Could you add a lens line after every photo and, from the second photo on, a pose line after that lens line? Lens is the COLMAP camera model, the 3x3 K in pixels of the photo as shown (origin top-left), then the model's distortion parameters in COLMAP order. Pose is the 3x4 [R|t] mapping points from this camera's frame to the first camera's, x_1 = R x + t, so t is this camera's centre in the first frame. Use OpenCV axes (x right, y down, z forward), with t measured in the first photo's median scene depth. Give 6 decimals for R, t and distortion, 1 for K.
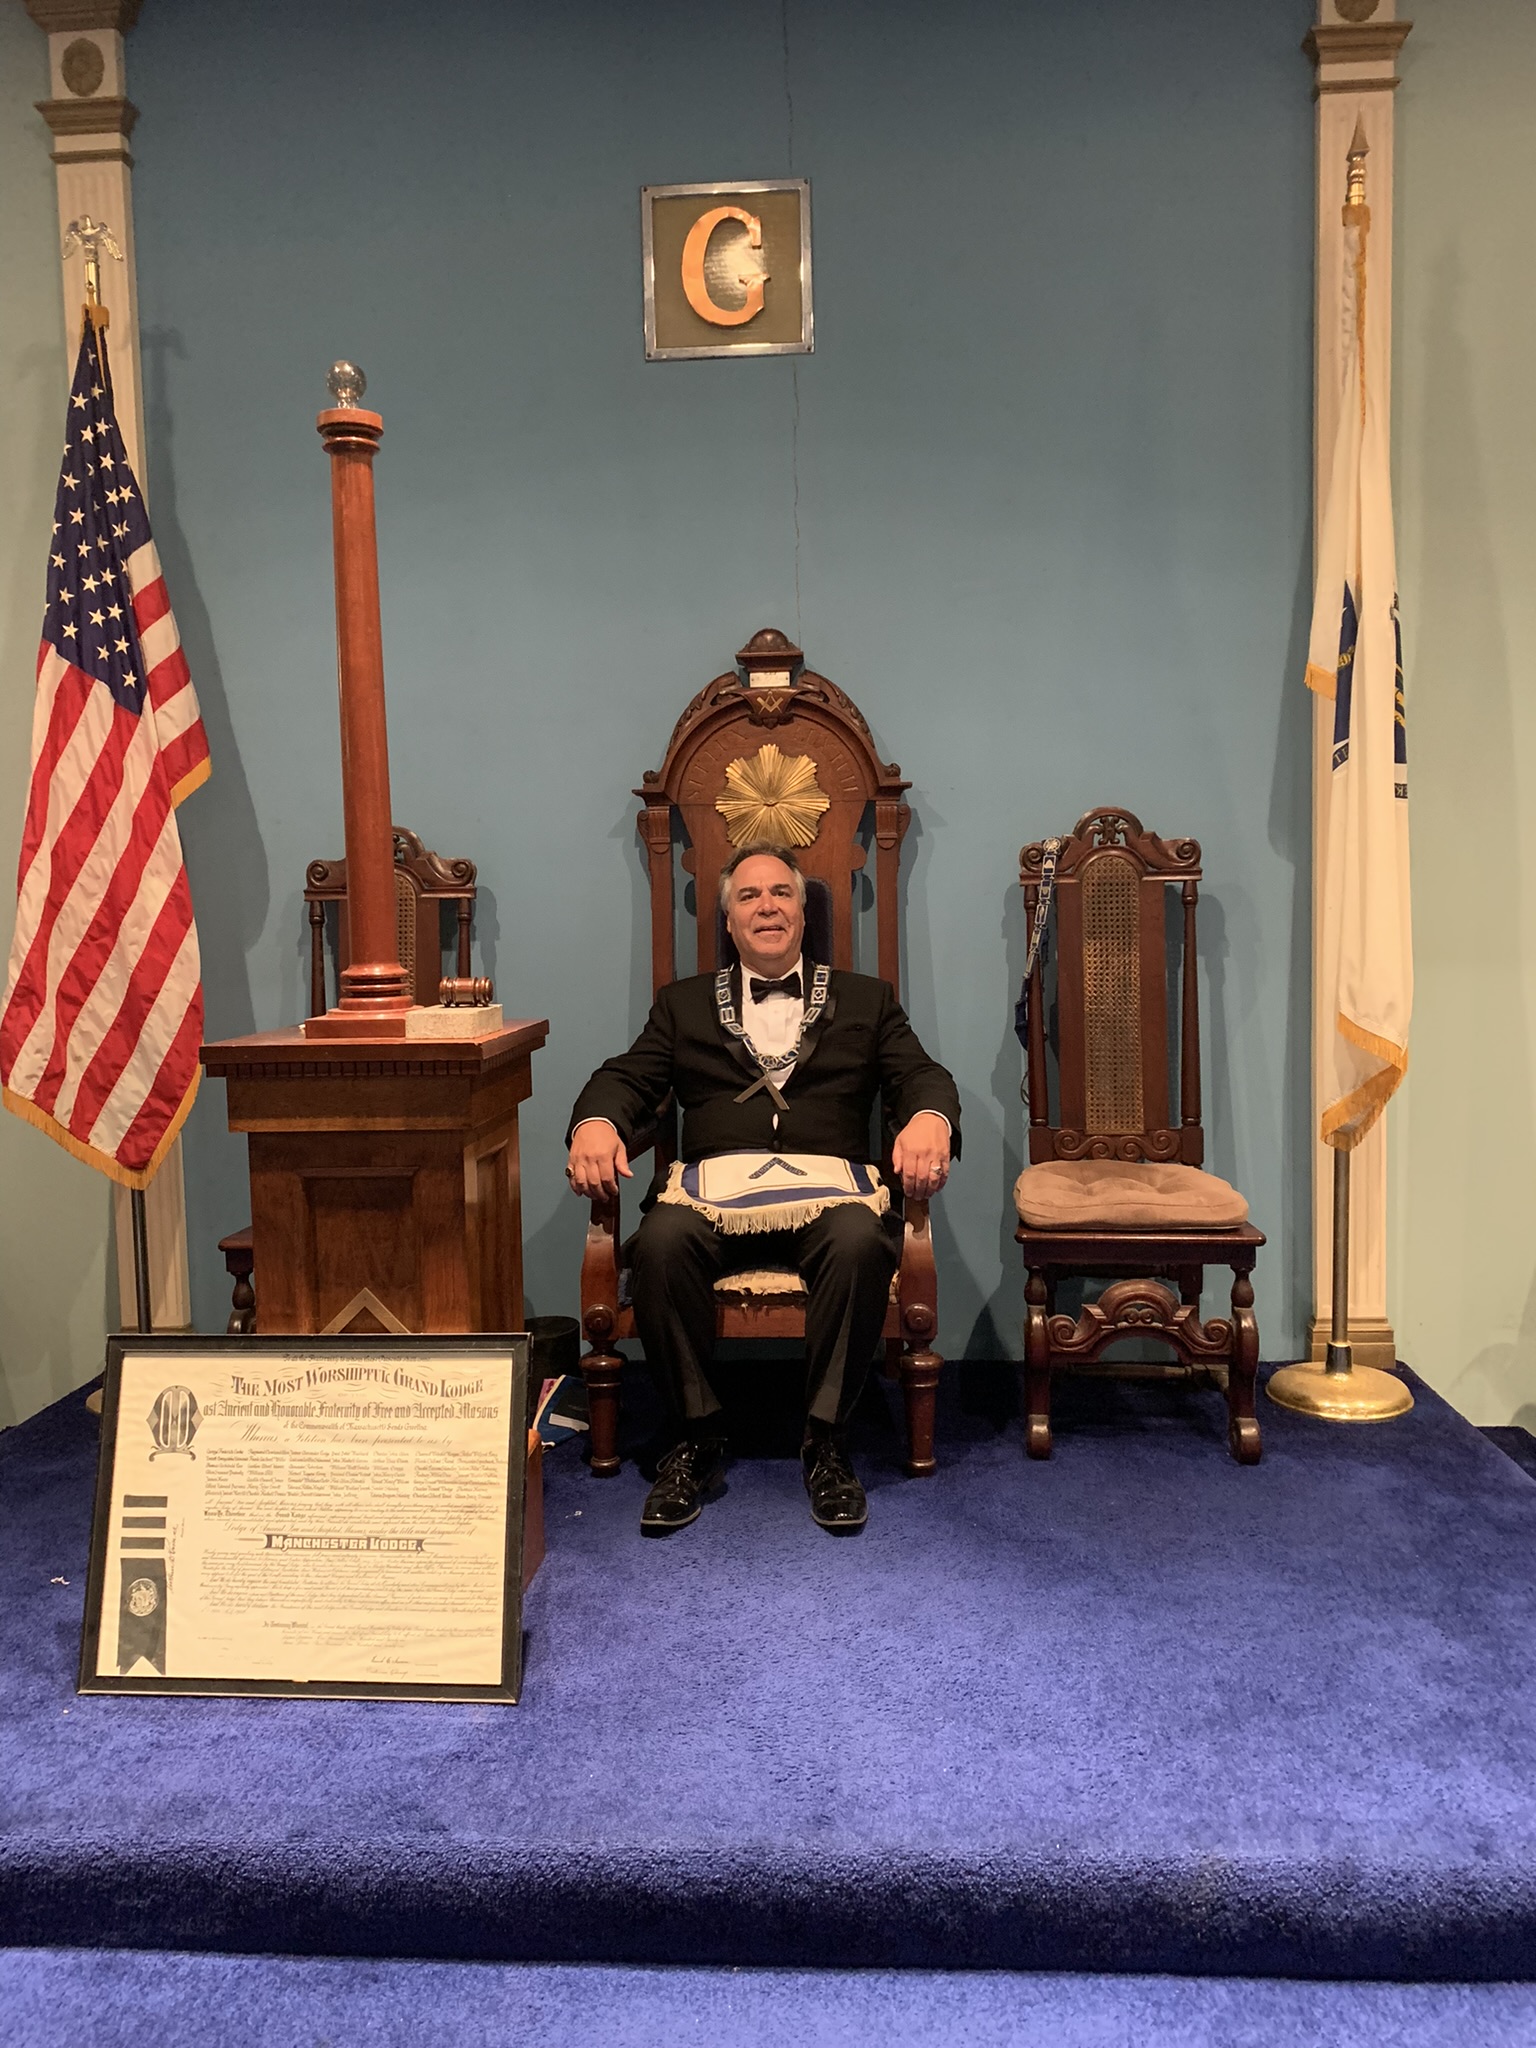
lens RADIAL K [[1552.4, 0, 777.7], [0, 1552.4, 1012.2], [0, 0, 1]] dist [0.016239, -0.035165]
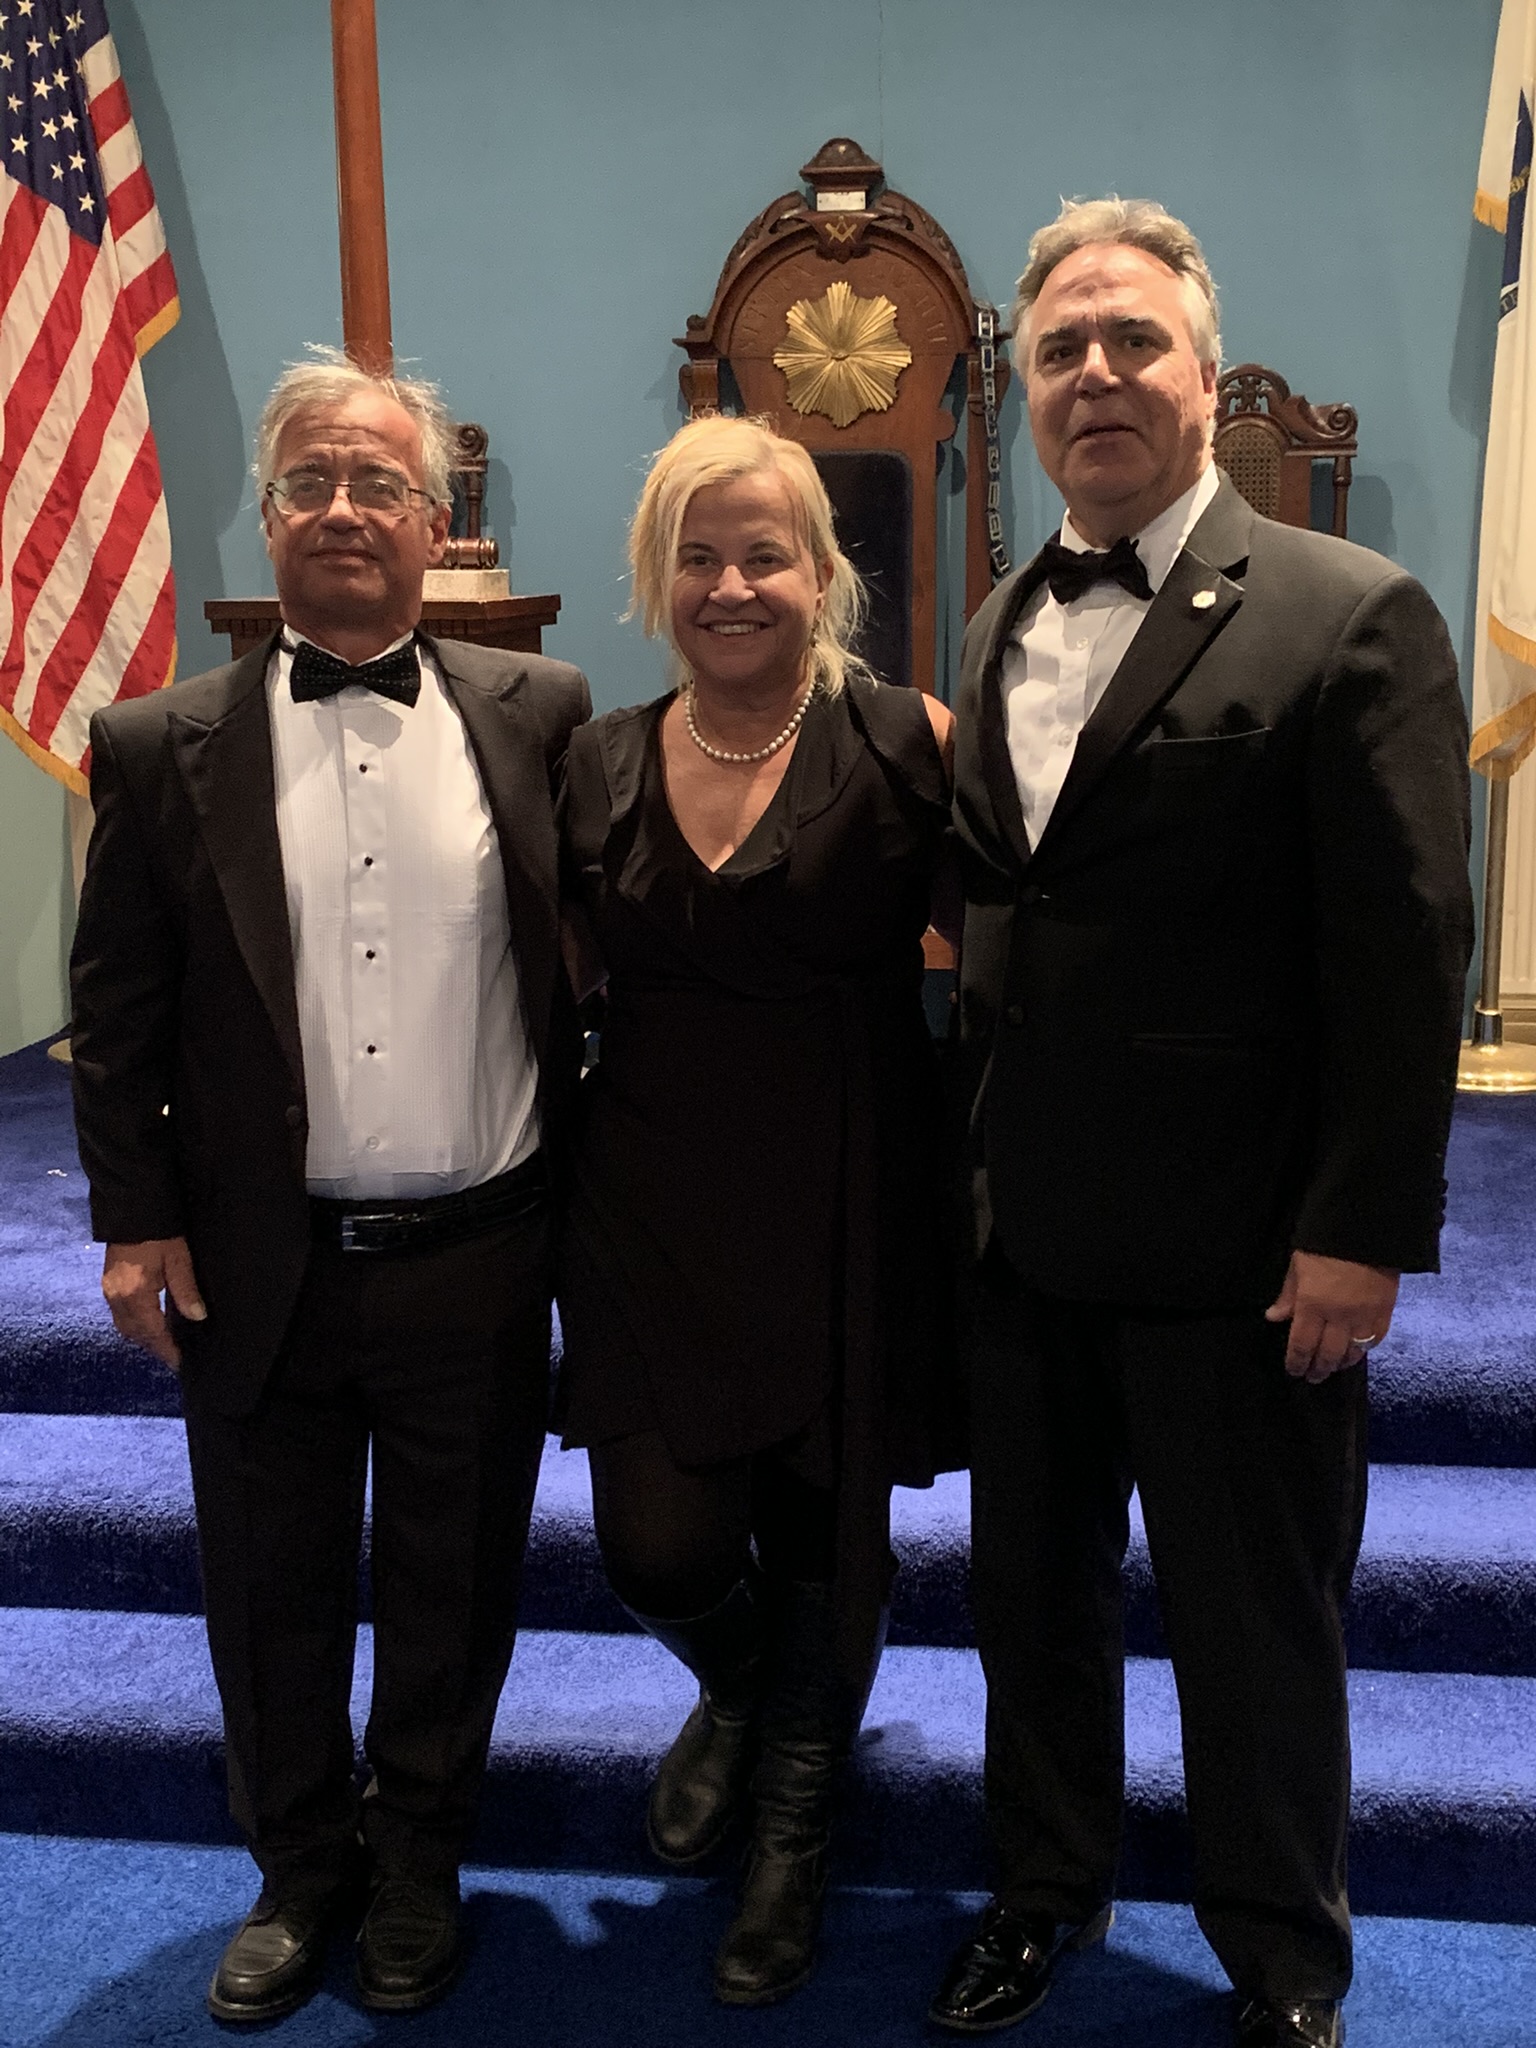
lens RADIAL K [[2544.4, 0, 804.1], [0, 2544.4, 1054.5], [0, 0, 1]] dist [-0.008482, 0.000000]
pose [[0.996991, 0.026525, -0.072842, 0.090024], [-0.017006, 0.991586, 0.128329, 0.063753], [0.075633, -0.126705, 0.989053, -0.407787]]
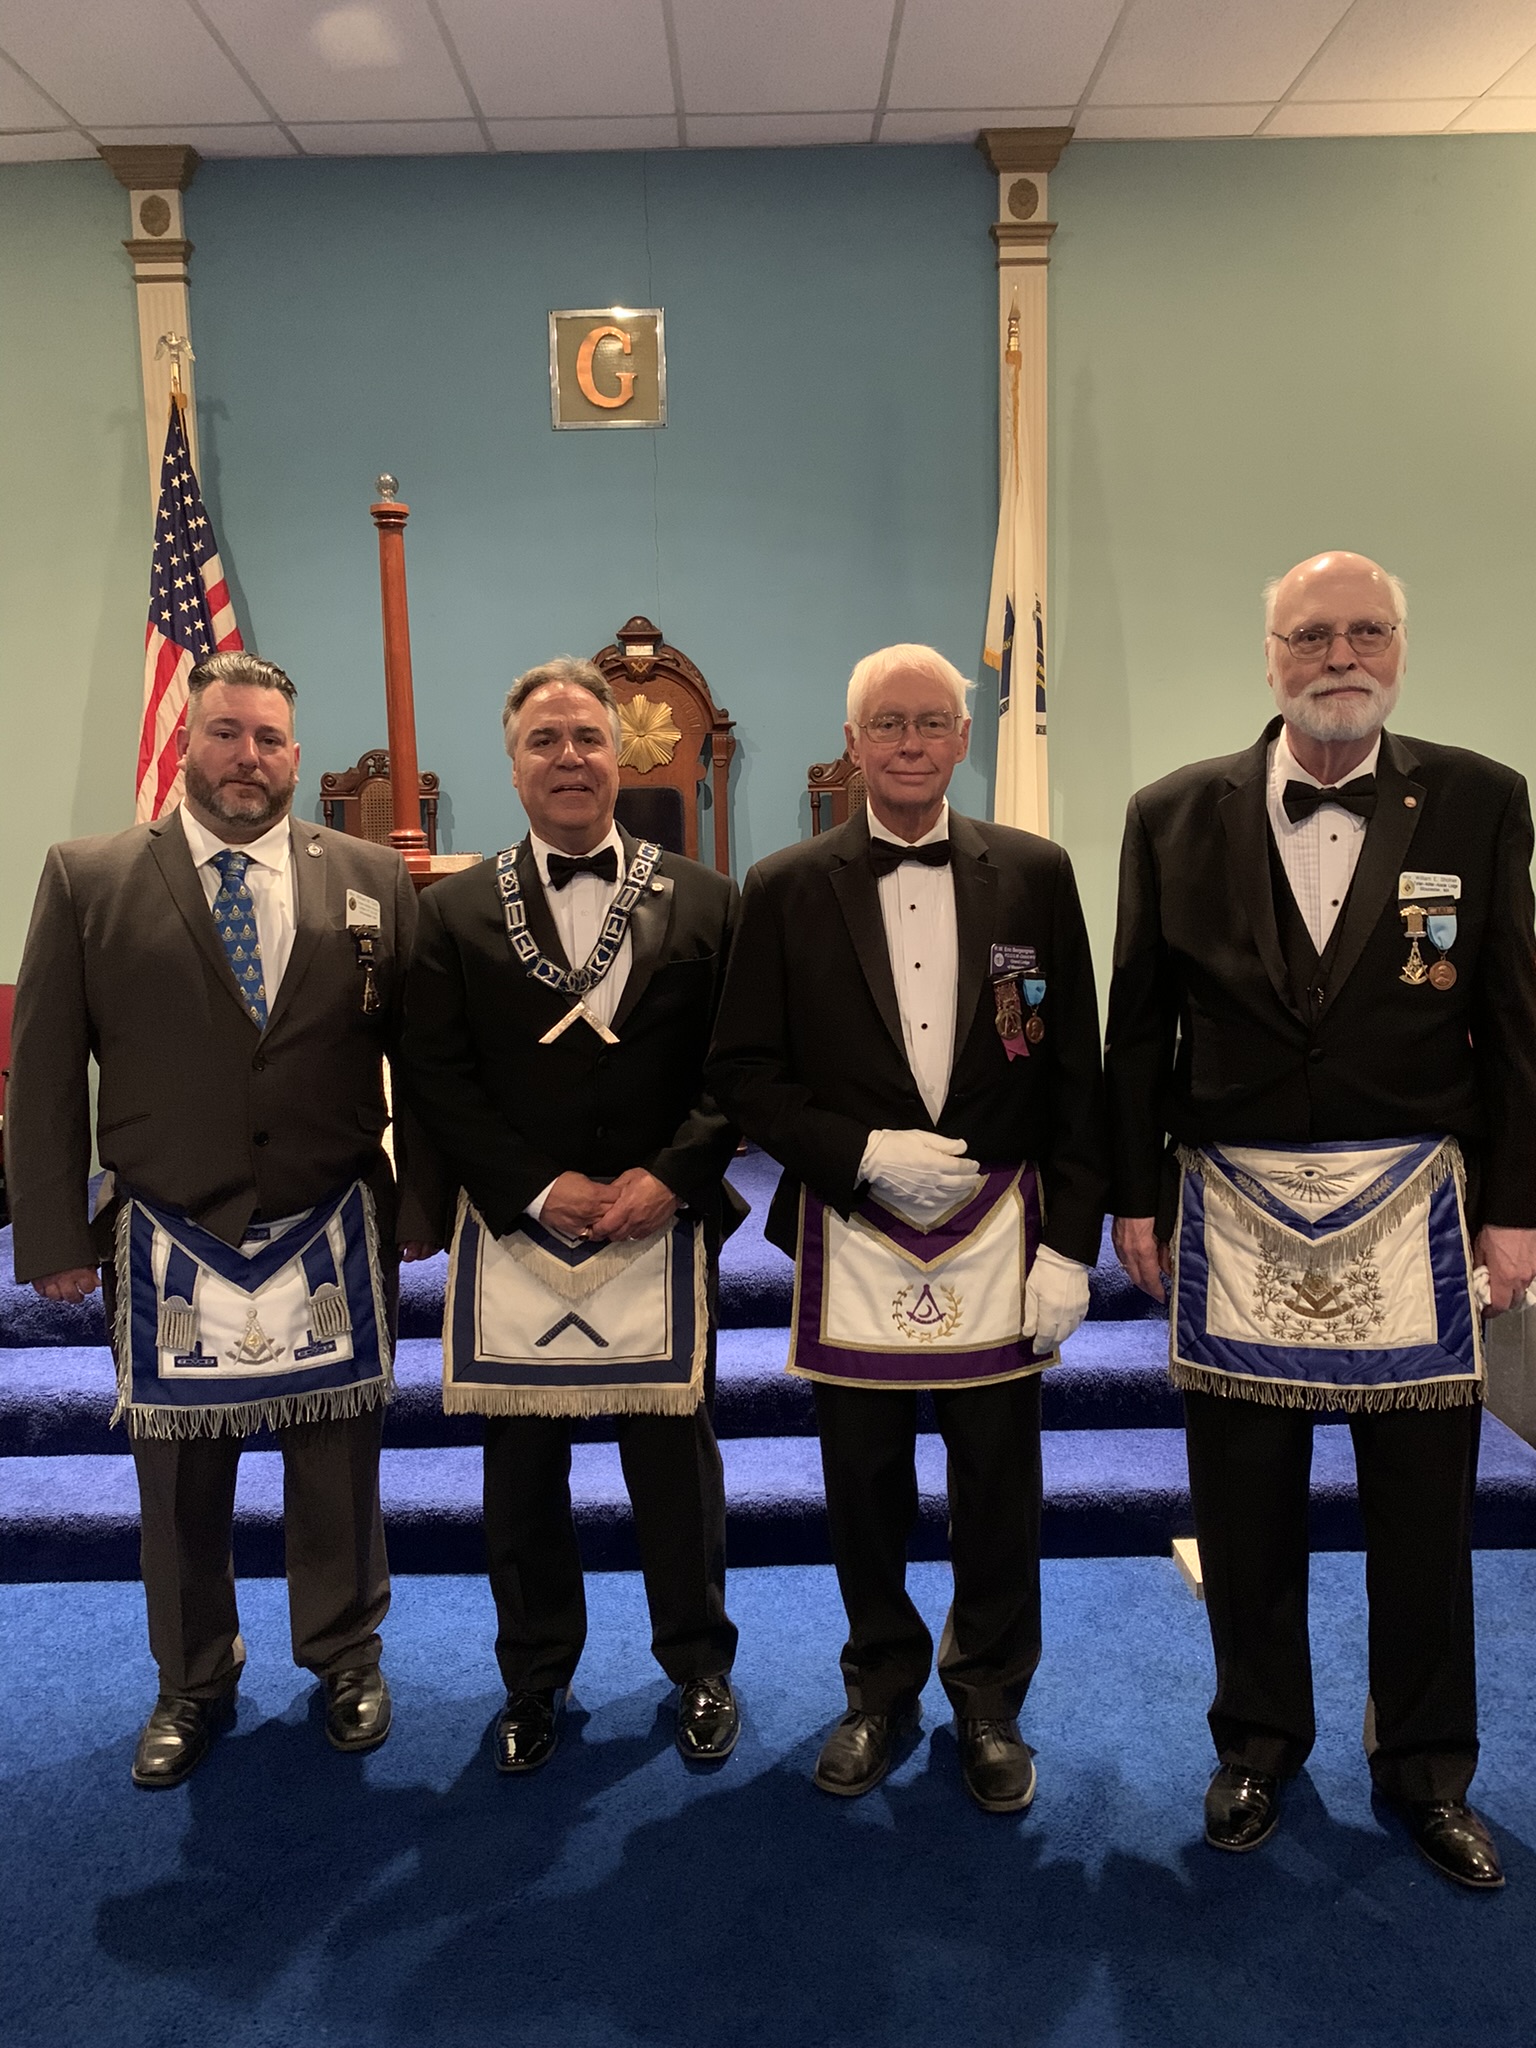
lens RADIAL K [[1552.4, 0, 781.7], [0, 1552.4, 1015.1], [0, 0, 1]] dist [0.016239, -0.035165]
pose [[0.996750, -0.008940, 0.080065, 0.008511], [0.005241, 0.998914, 0.046293, 0.068535], [-0.080392, -0.045723, 0.995714, -0.529974]]
